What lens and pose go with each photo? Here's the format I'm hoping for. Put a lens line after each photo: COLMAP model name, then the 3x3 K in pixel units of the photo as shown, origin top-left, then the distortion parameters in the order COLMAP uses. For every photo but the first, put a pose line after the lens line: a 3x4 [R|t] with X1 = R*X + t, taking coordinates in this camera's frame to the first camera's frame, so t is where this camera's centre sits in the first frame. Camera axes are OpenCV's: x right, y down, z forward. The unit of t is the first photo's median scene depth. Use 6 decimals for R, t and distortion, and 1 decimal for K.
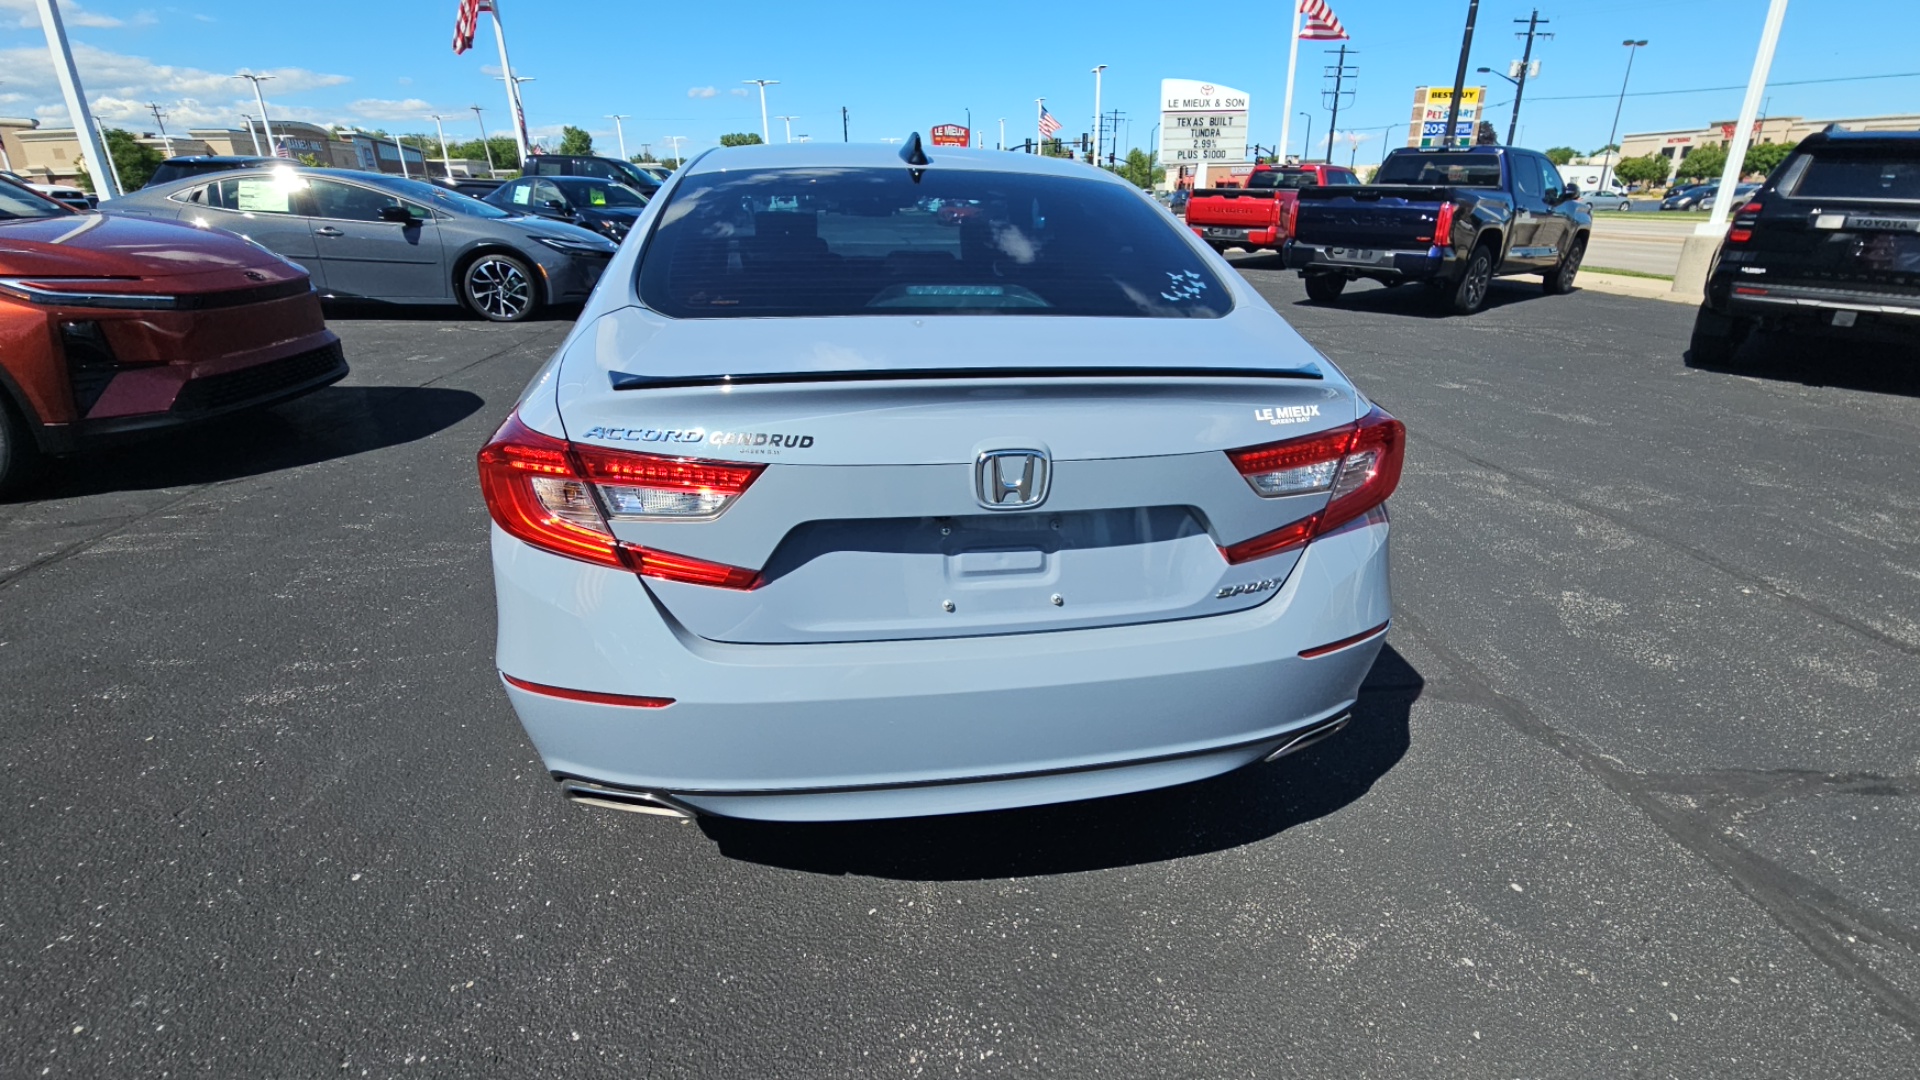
lens RADIAL K [[858.9, 0, 978.0], [0, 858.9, 548.1], [0, 0, 1]] dist [0.007792, -0.006641]
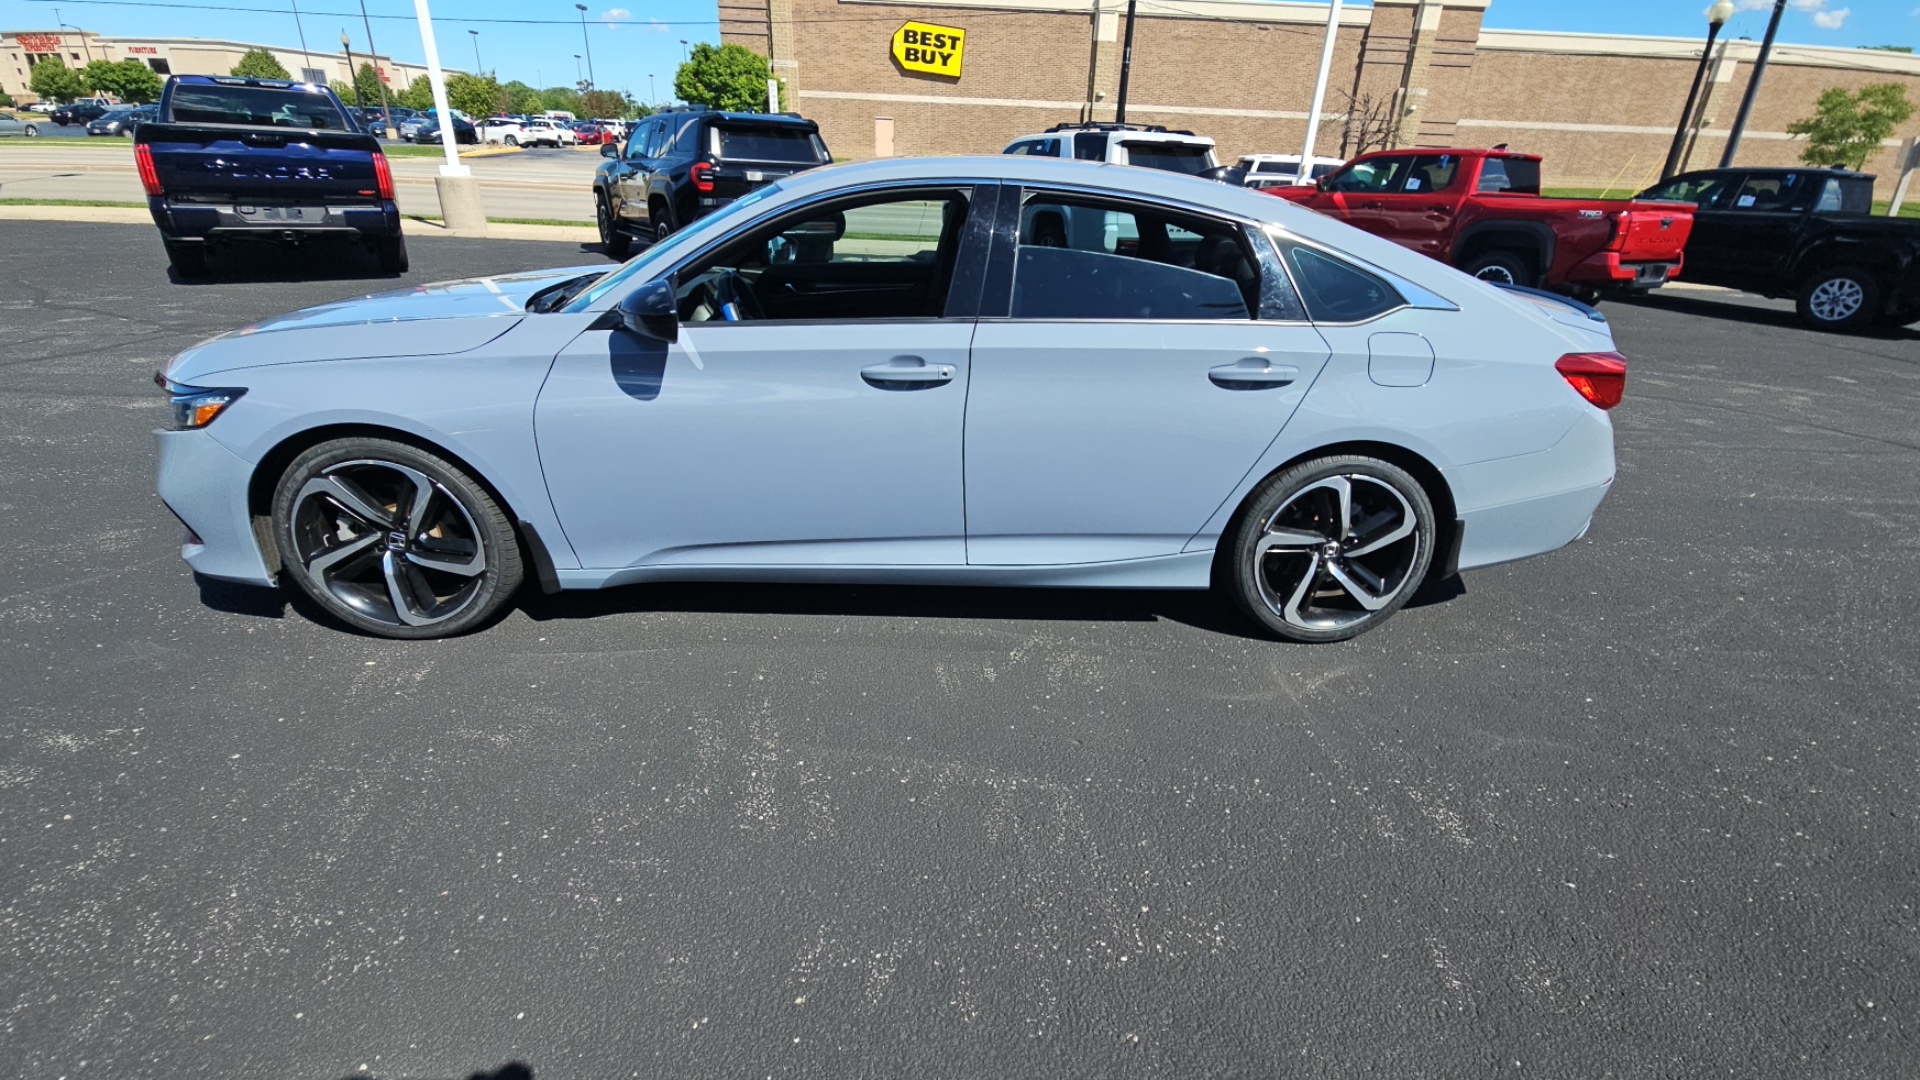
lens RADIAL K [[858.9, 0, 983.5], [0, 858.9, 539.4], [0, 0, 1]] dist [0.007792, -0.006641]
pose [[0.107684, -0.405854, 0.907572, -0.345554], [0.341880, 0.872324, 0.349527, -0.123784], [-0.933554, 0.272642, 0.232689, 0.258576]]
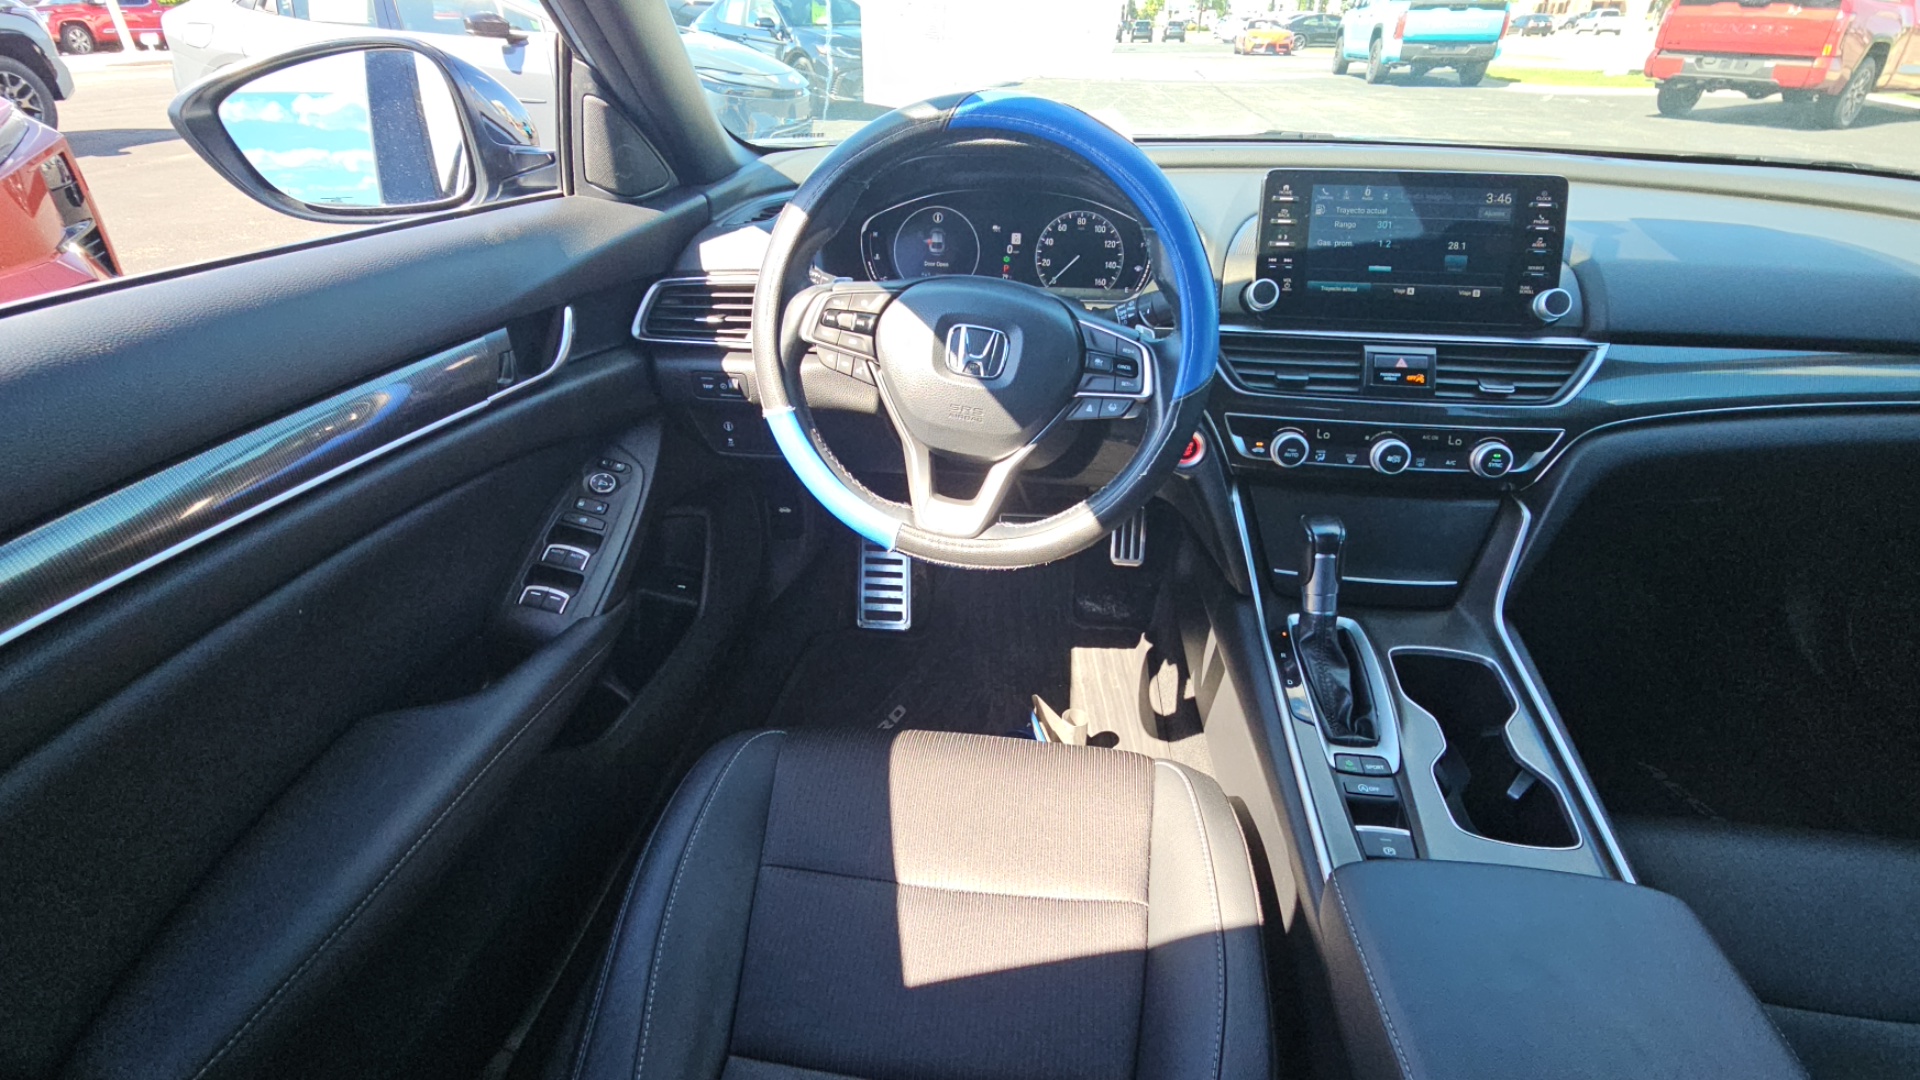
lens RADIAL K [[858.9, 0, 976.4], [0, 858.9, 542.8], [0, 0, 1]] dist [0.007792, -0.006641]
pose [[0.959131, 0.141138, -0.245251, -0.061445], [-0.102028, 0.980919, 0.165491, -0.107468], [0.263928, -0.133705, 0.955230, 0.306099]]
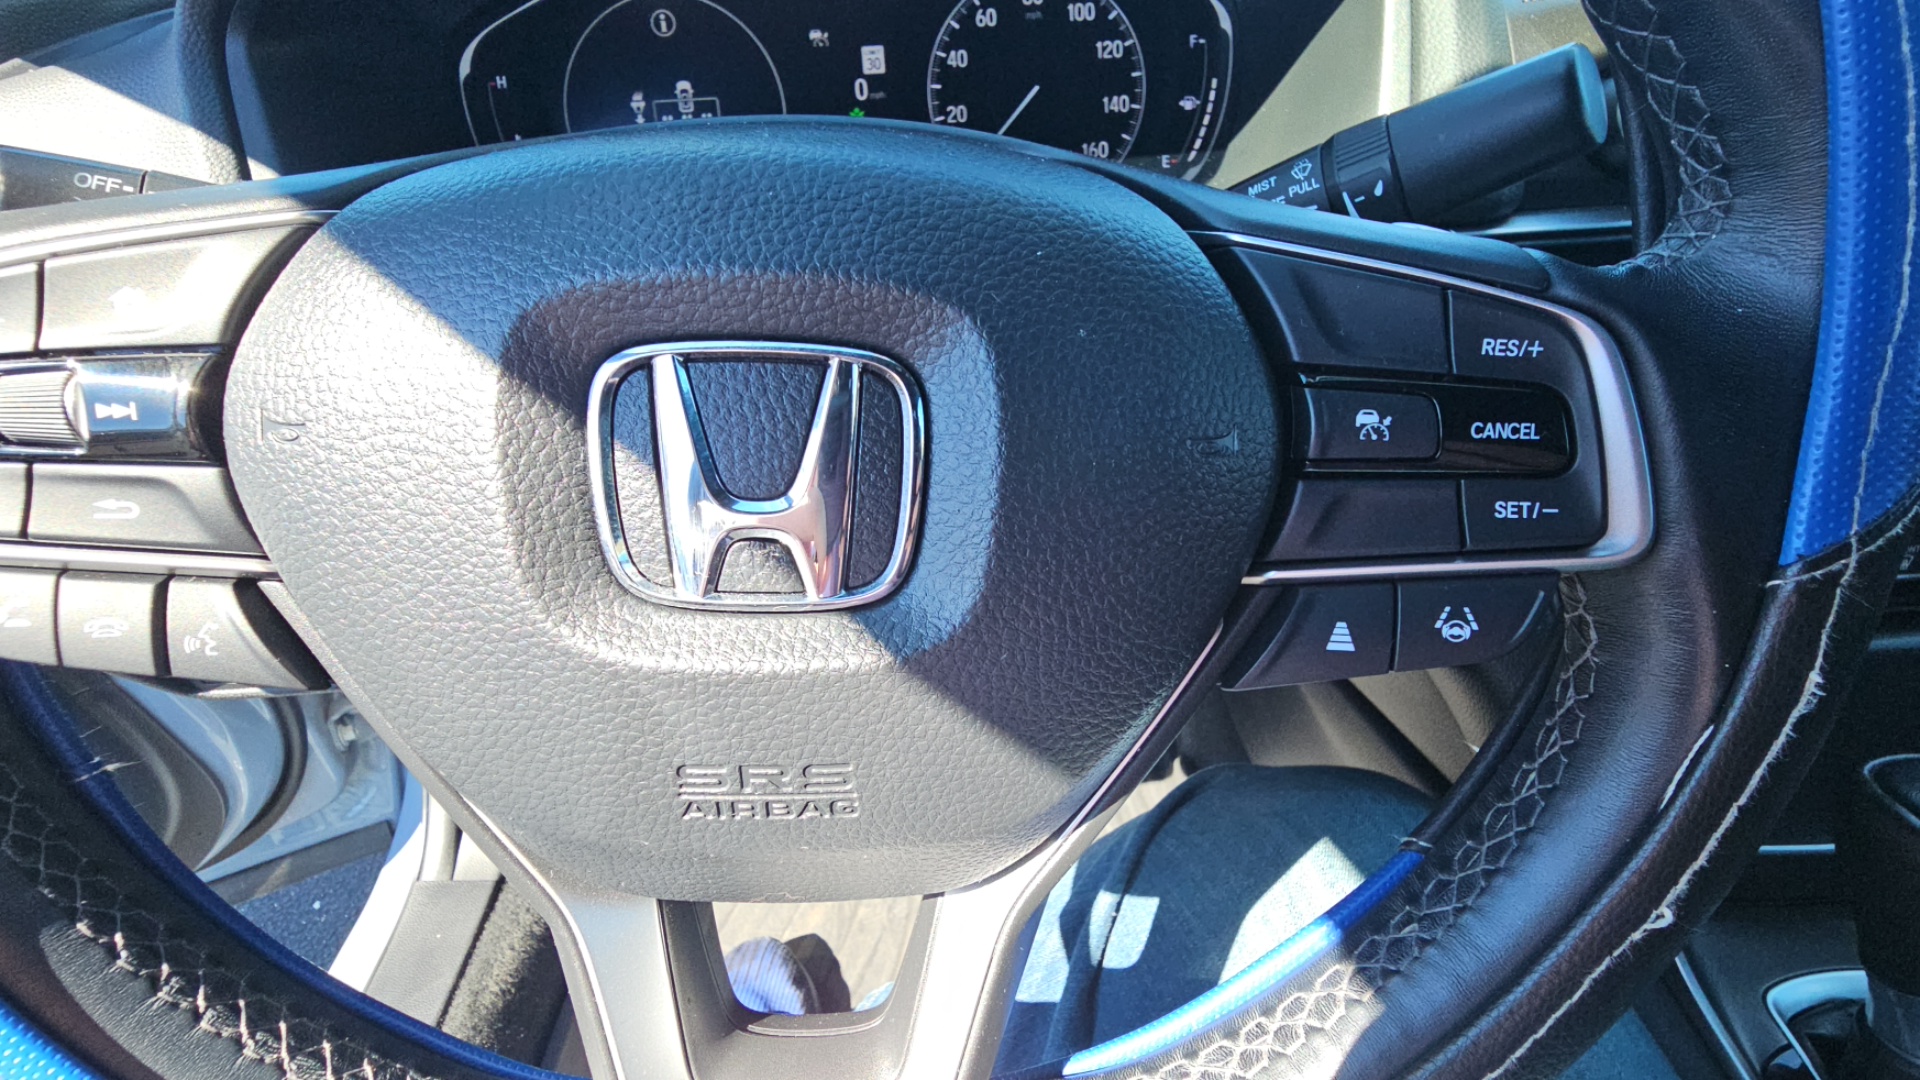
lens RADIAL K [[858.9, 0, 982.9], [0, 858.9, 547.6], [0, 0, 1]] dist [0.007792, -0.006641]
pose [[0.991794, 0.009368, -0.127501, -0.074958], [0.021292, 0.971280, 0.236985, -0.113023], [0.126060, -0.237755, 0.963110, 0.359463]]
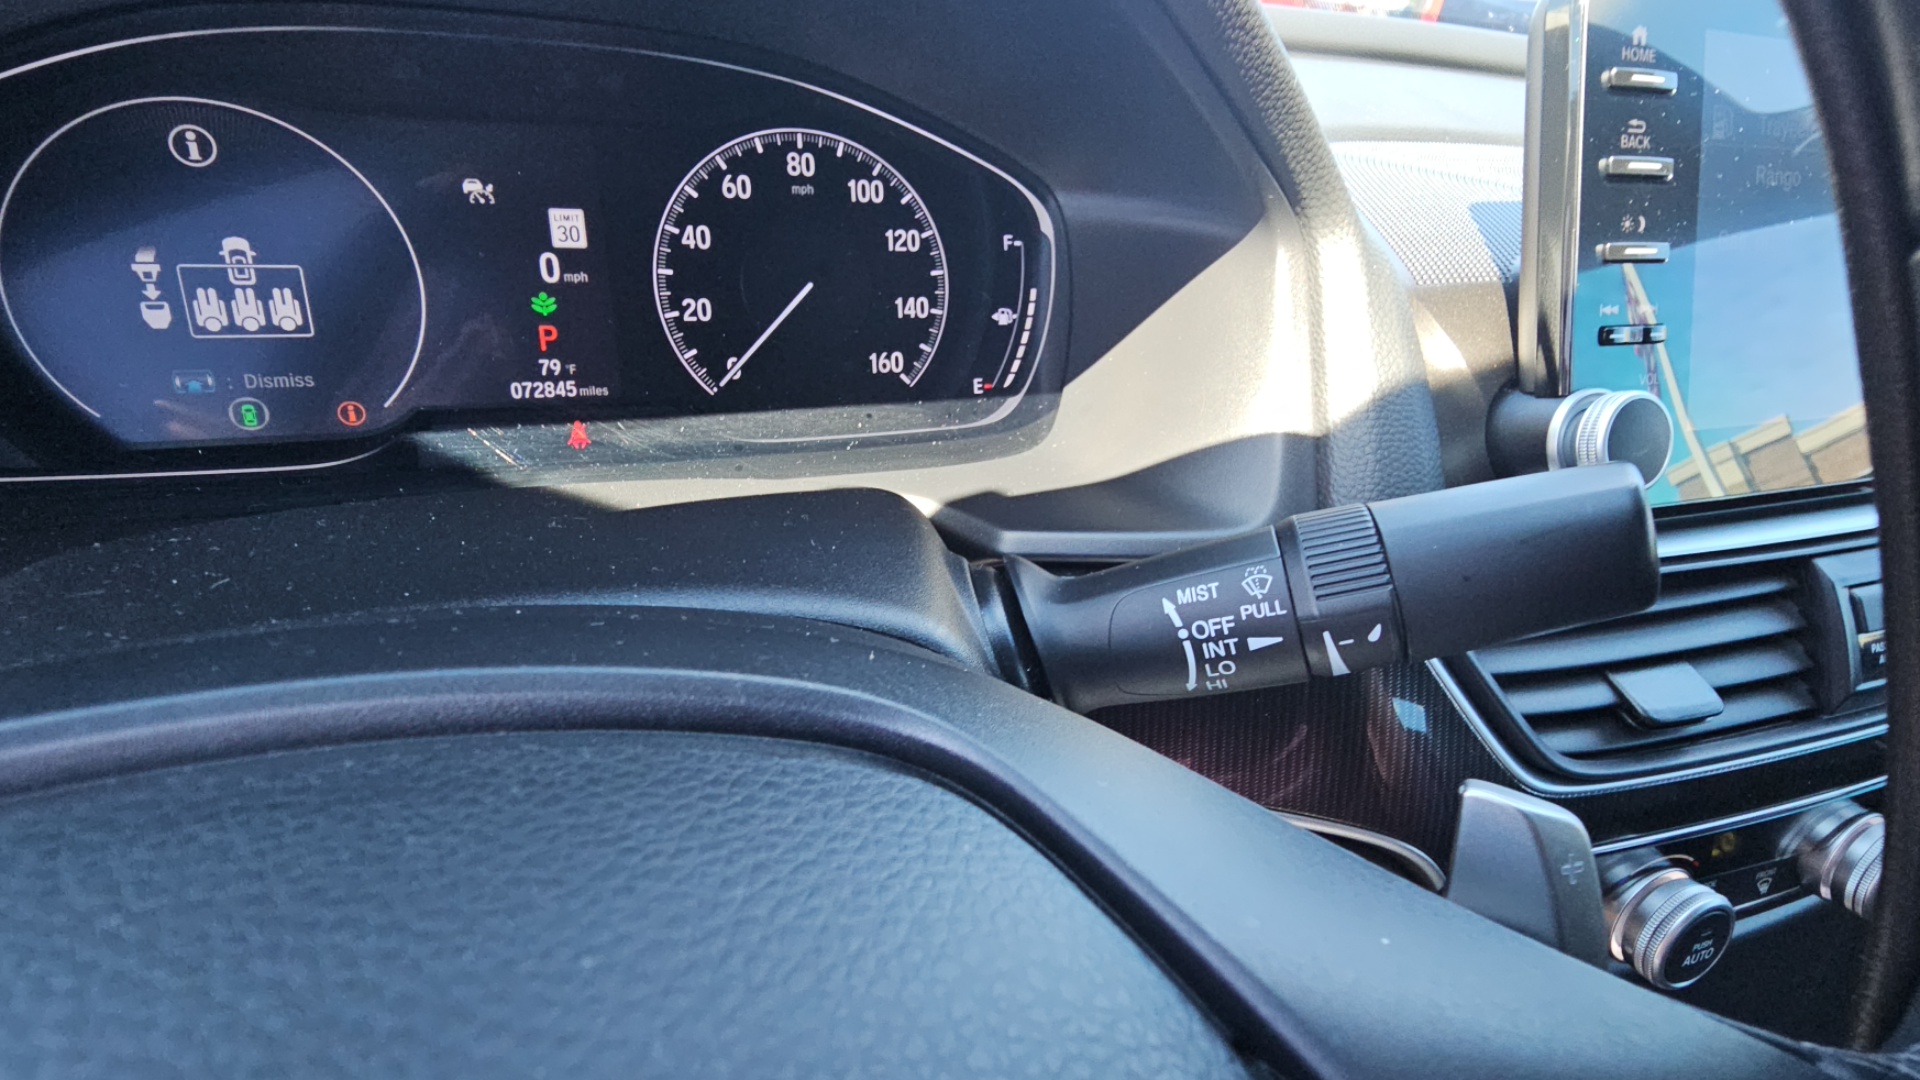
lens RADIAL K [[858.9, 0, 979.1], [0, 858.9, 549.3], [0, 0, 1]] dist [0.007792, -0.006641]
pose [[0.985048, -0.021683, 0.170909, -0.077035], [-0.013315, 0.979498, 0.201011, -0.120467], [-0.171764, -0.200281, 0.964564, 0.370527]]
